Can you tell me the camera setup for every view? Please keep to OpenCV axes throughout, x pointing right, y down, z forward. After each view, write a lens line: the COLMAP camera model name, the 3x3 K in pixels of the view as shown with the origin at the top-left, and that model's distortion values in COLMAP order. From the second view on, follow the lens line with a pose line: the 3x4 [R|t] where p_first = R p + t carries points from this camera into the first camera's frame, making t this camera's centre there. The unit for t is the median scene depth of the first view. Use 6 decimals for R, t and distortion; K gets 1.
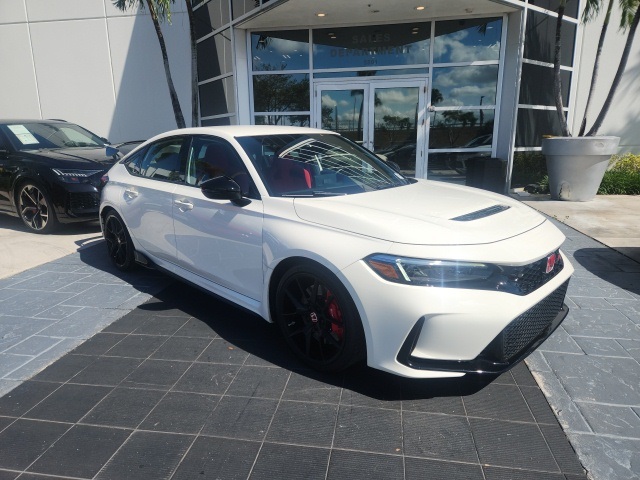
lens RADIAL K [[416.5, 0, 320.2], [0, 416.5, 252.4], [0, 0, 1]] dist [0.066416, -0.066120]
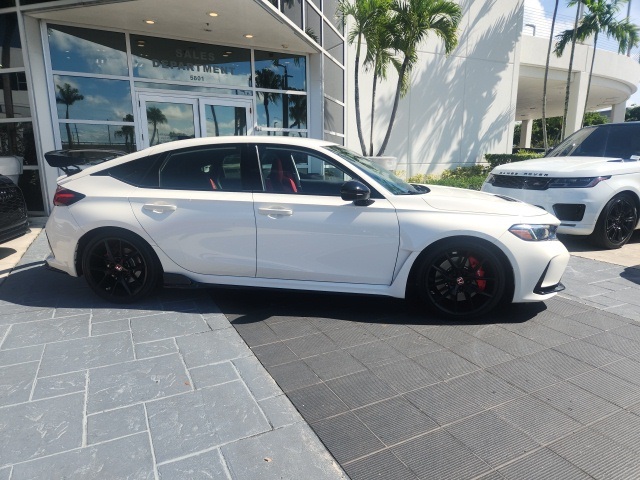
lens RADIAL K [[429.9, 0, 324.8], [0, 429.9, 247.3], [0, 0, 1]] dist [0.070030, -0.060012]
pose [[0.794548, -0.107677, 0.597578, -0.788516], [0.143820, 0.989519, -0.012924, 0.002939], [-0.589923, 0.096212, 0.801707, 0.090907]]
